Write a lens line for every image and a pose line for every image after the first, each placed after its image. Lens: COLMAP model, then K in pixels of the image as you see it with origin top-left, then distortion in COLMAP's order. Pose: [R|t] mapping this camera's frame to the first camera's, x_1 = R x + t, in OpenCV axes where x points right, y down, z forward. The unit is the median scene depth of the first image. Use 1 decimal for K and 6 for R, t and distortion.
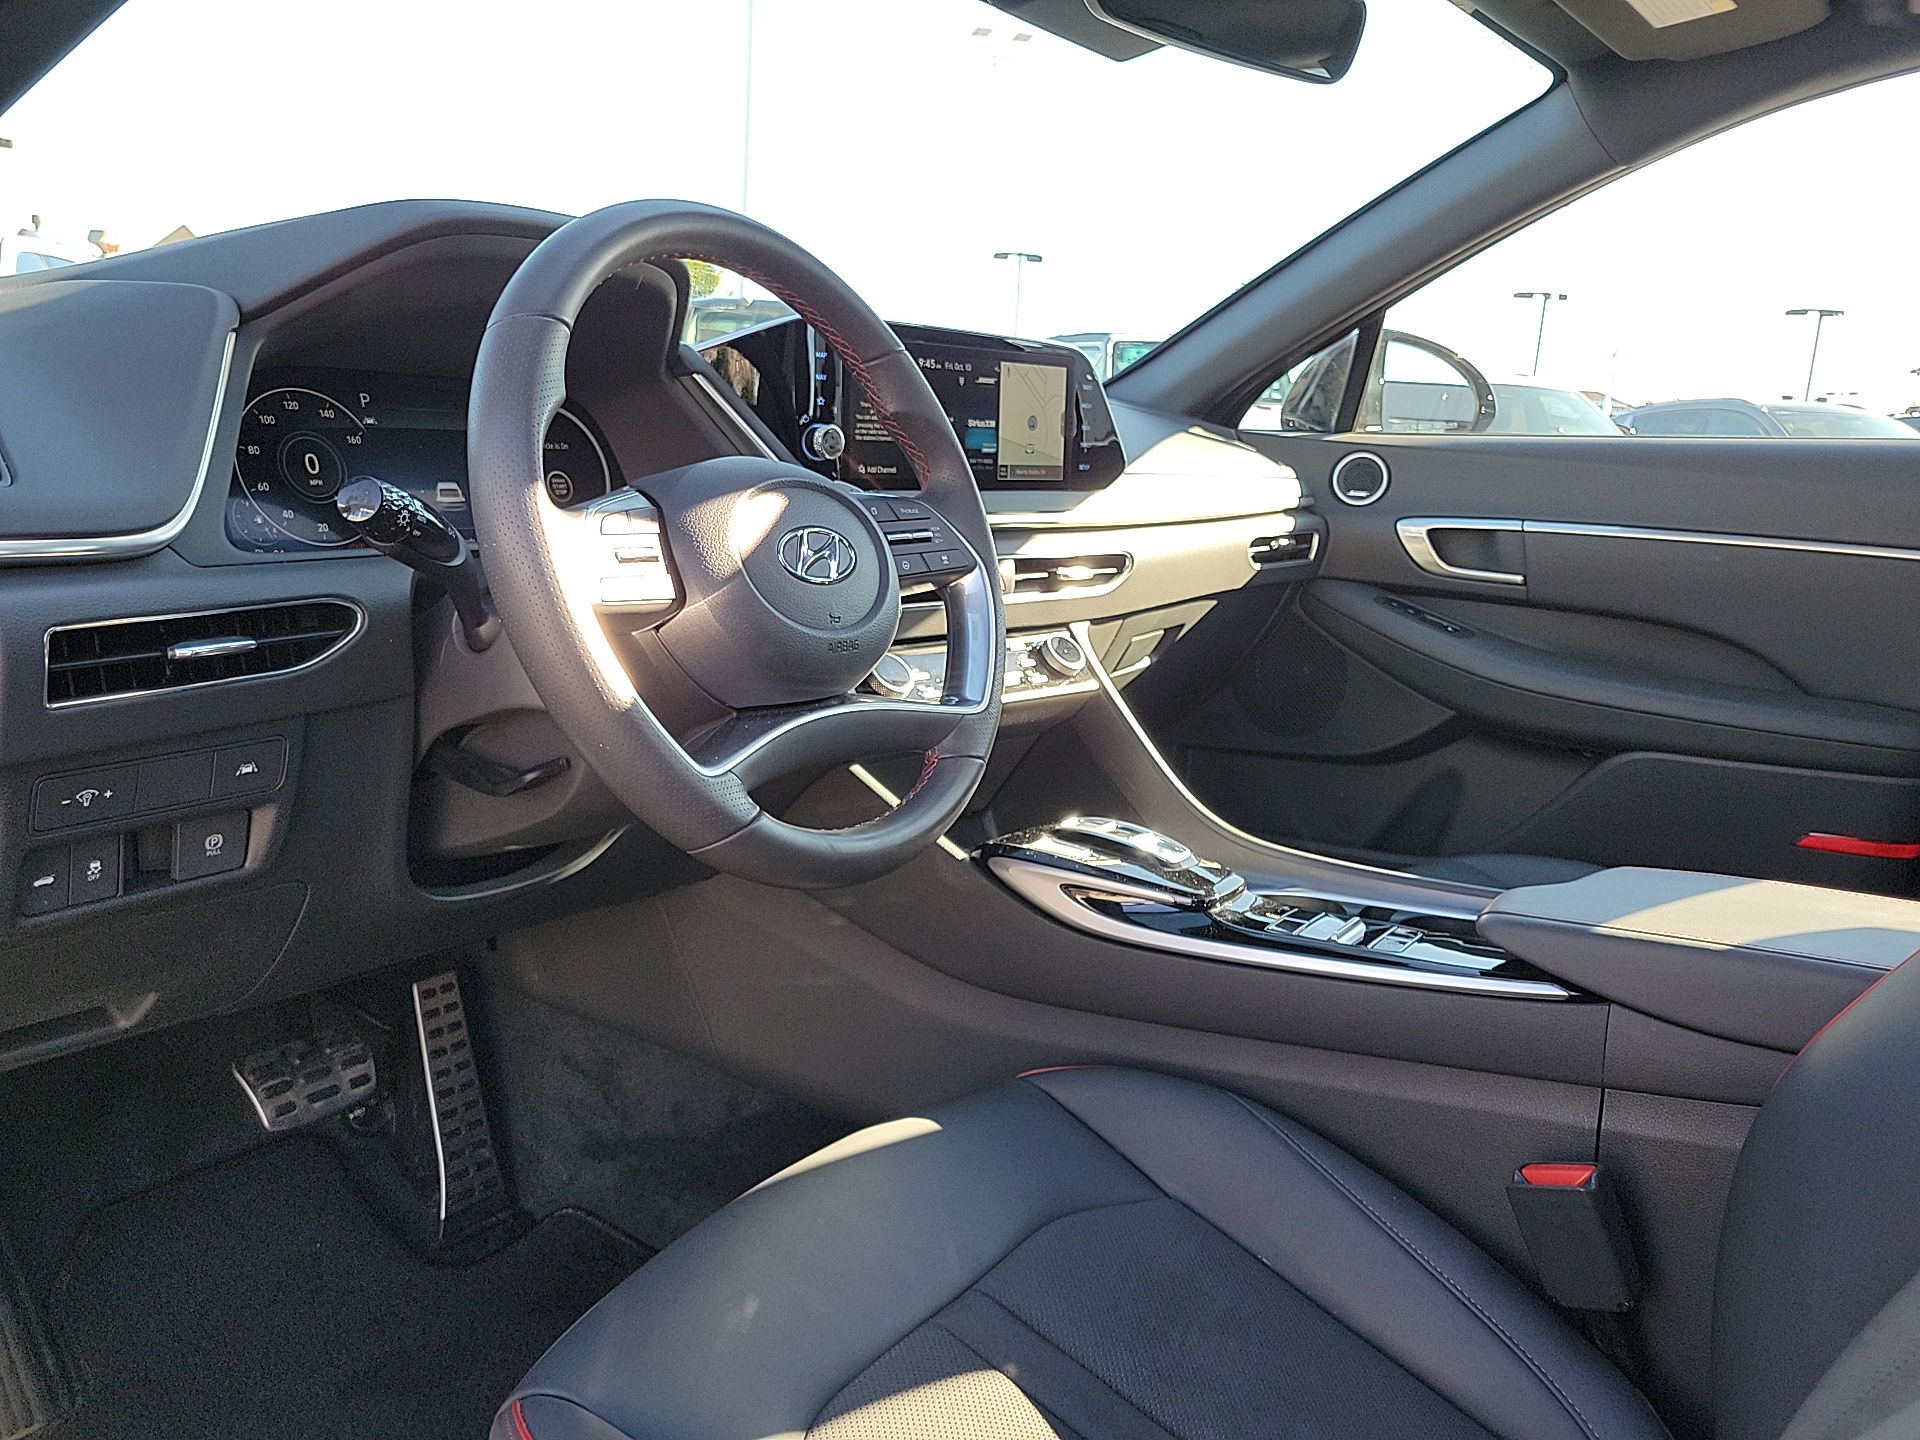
lens RADIAL K [[1526.2, 0, 954.5], [0, 1526.2, 727.8], [0, 0, 1]] dist [0.052849, -0.055904]
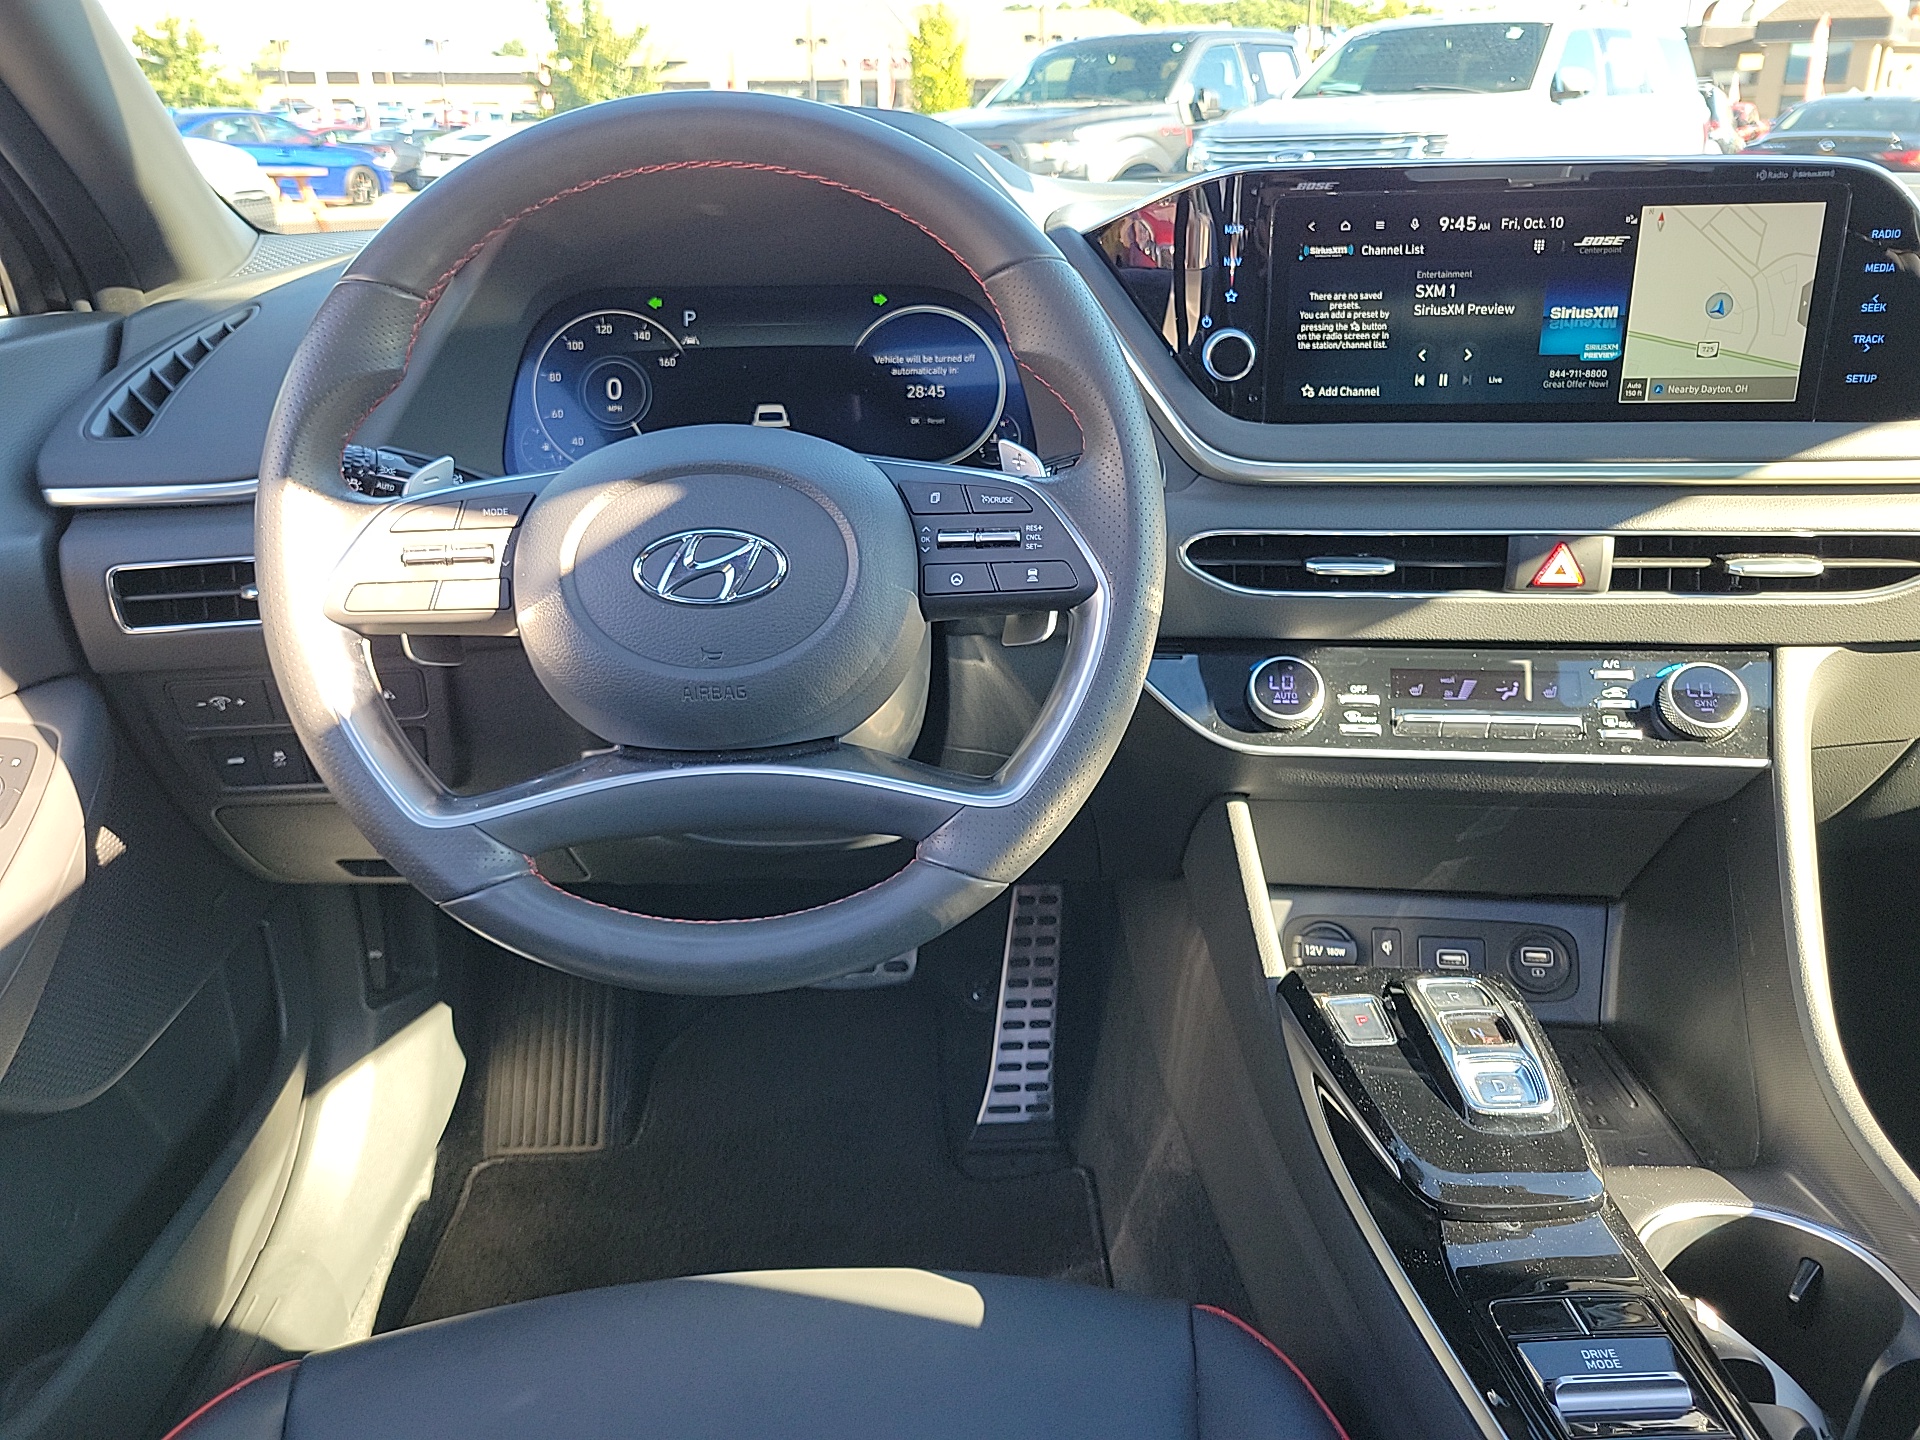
lens RADIAL K [[1526.2, 0, 953.4], [0, 1526.2, 717.0], [0, 0, 1]] dist [0.052849, -0.055904]
pose [[0.592388, 0.219732, -0.775109, 0.368320], [-0.110942, 0.975171, 0.191657, -0.124944], [0.797978, -0.027544, 0.602057, 0.398838]]
